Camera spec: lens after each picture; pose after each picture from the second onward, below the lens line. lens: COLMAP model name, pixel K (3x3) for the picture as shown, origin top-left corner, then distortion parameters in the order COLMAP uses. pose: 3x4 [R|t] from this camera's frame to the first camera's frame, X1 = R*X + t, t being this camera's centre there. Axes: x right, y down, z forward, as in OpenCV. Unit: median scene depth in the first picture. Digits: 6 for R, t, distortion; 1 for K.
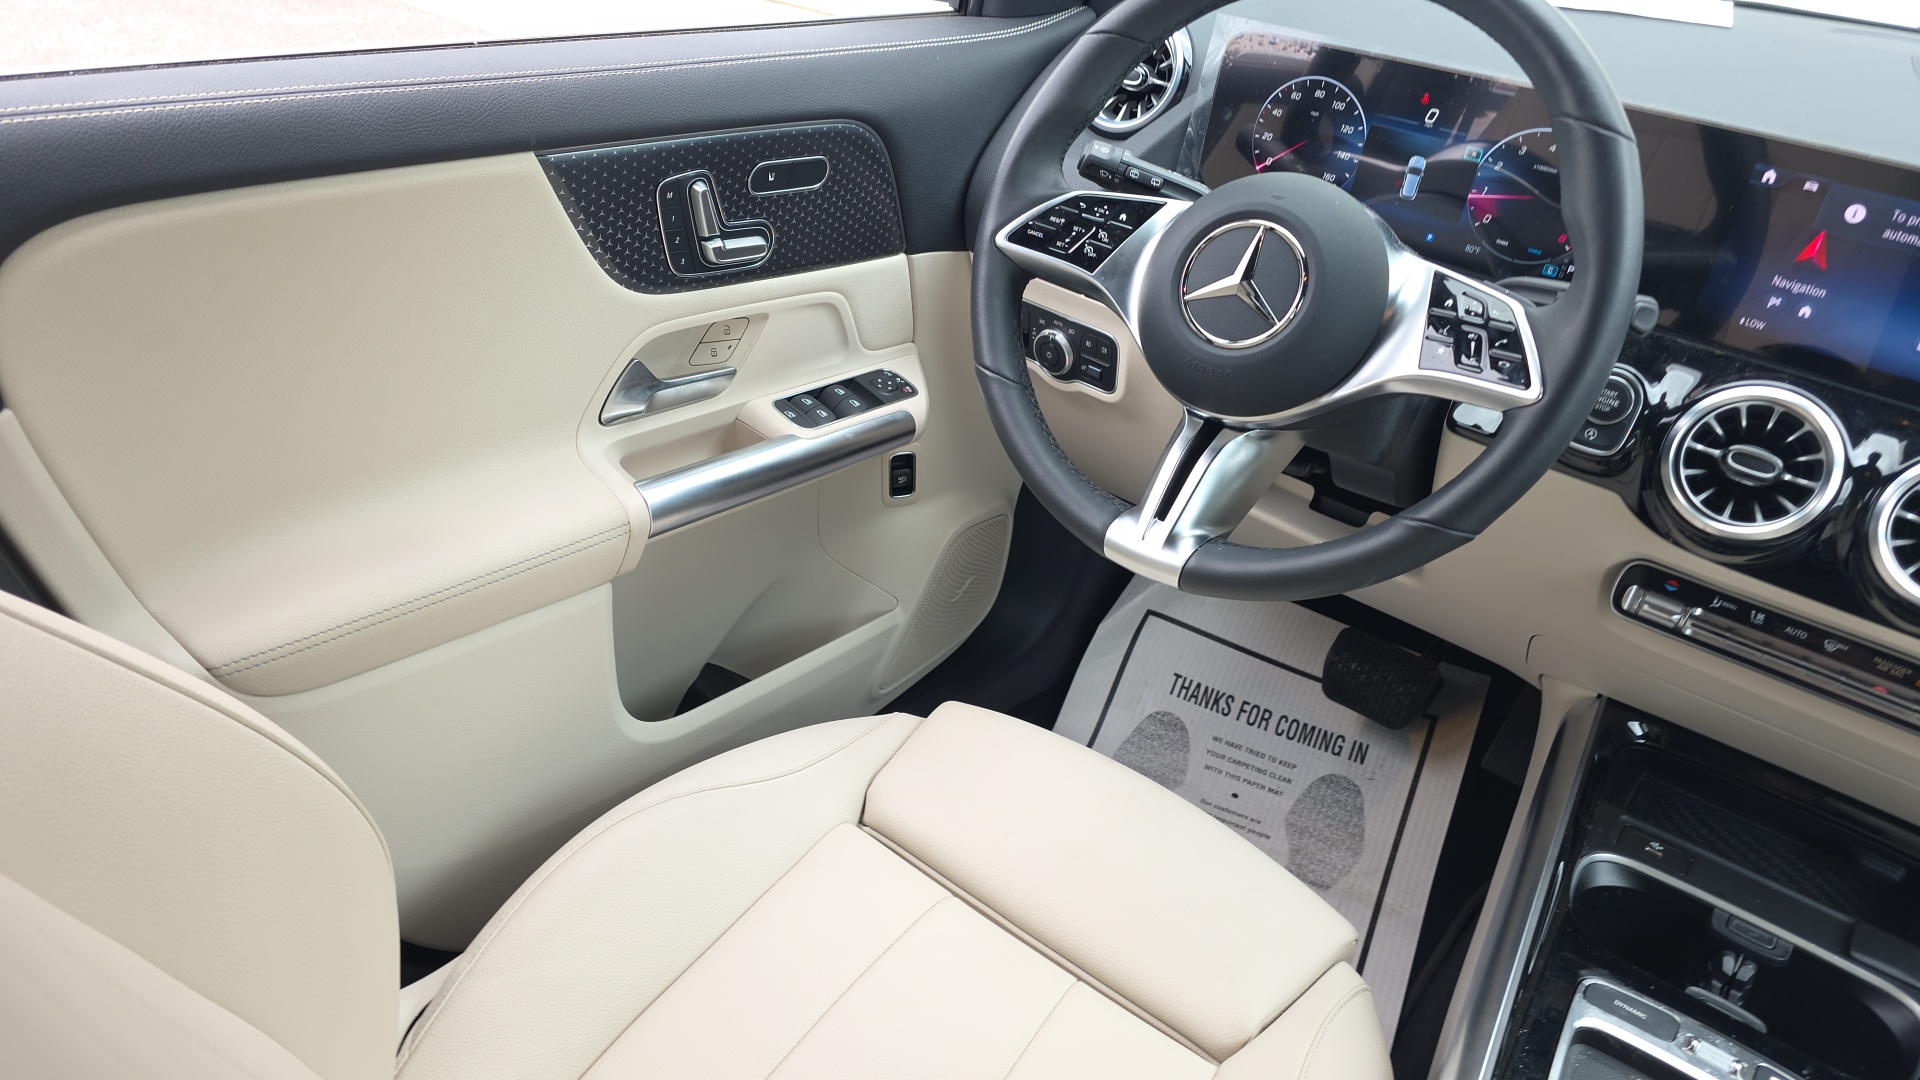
lens RADIAL K [[1293.7, 0, 934.7], [0, 1293.7, 535.0], [0, 0, 1]] dist [0.049020, -0.051778]
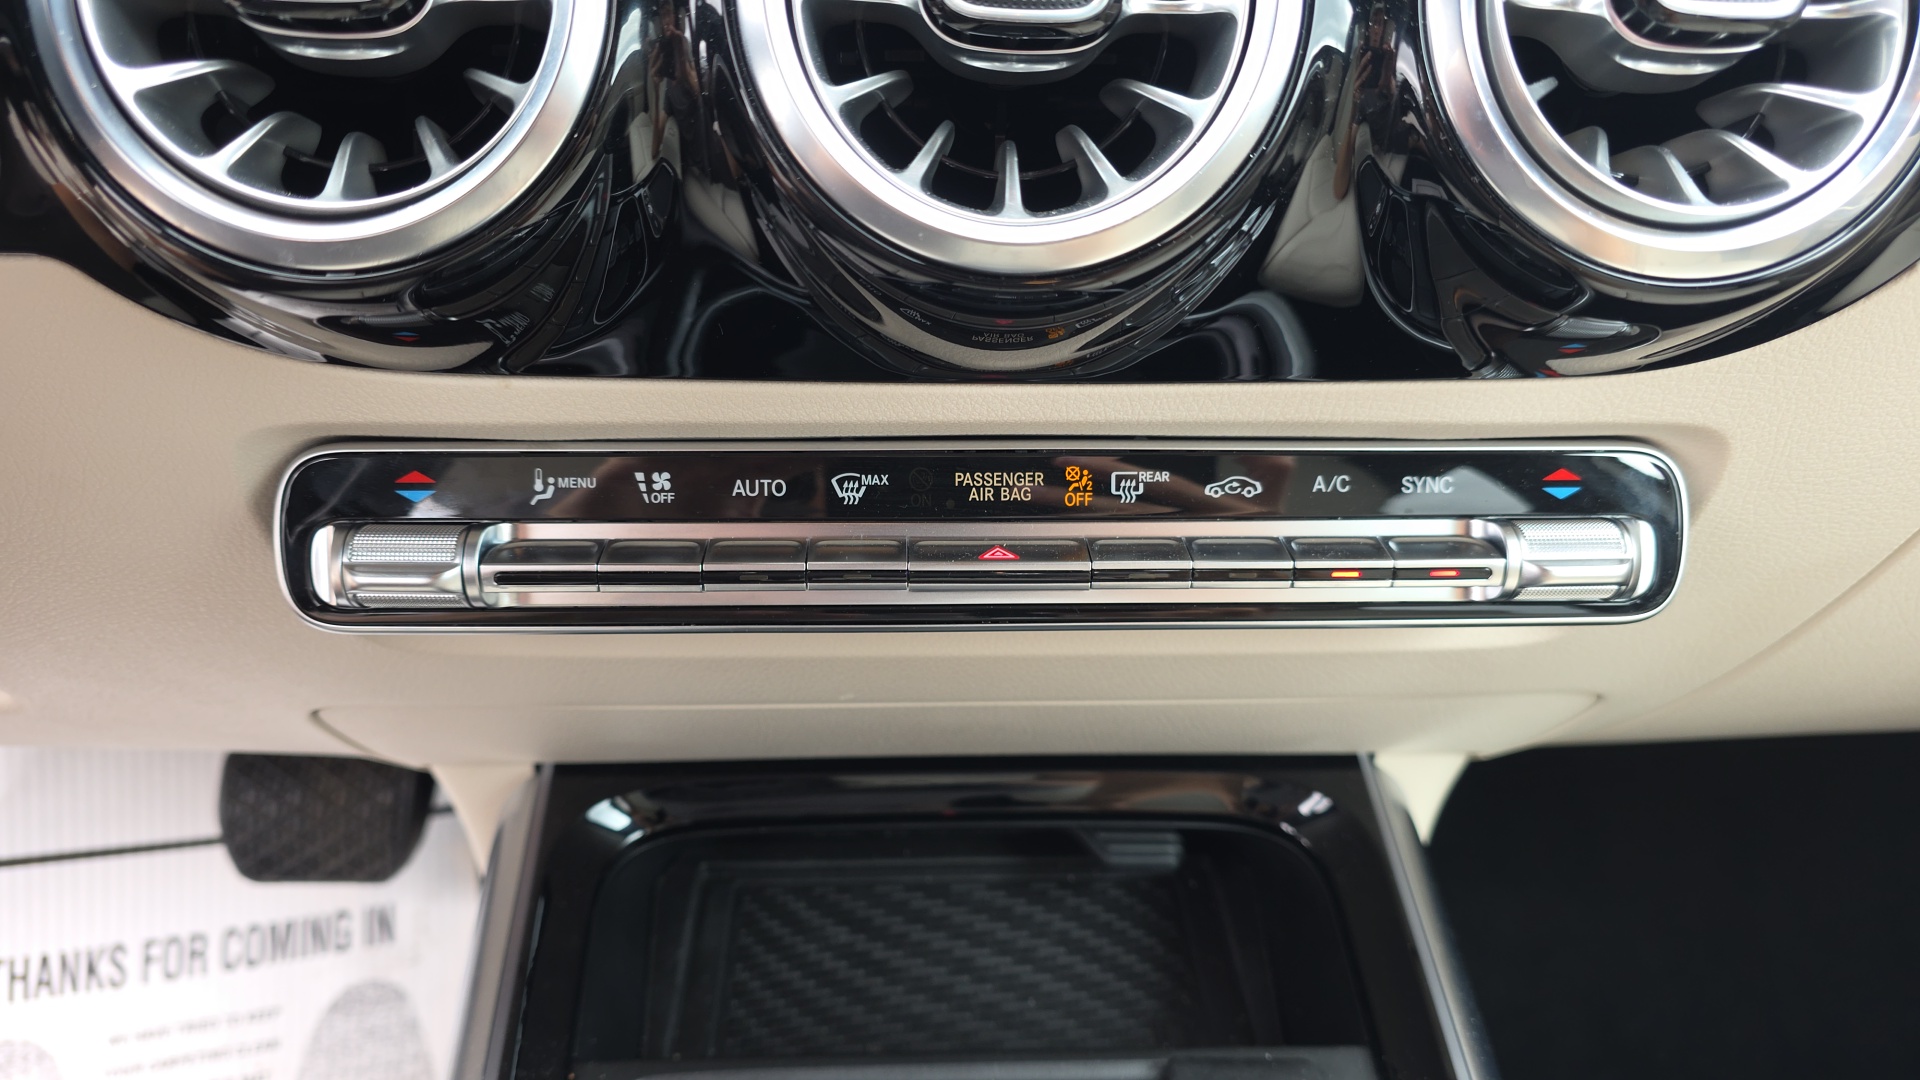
lens RADIAL K [[1293.7, 0, 966.5], [0, 1293.7, 540.5], [0, 0, 1]] dist [0.049020, -0.051778]
pose [[0.749862, -0.388515, 0.535503, 0.473015], [0.377679, 0.915944, 0.135668, 0.057191], [-0.543199, 0.100516, 0.833565, 0.635822]]
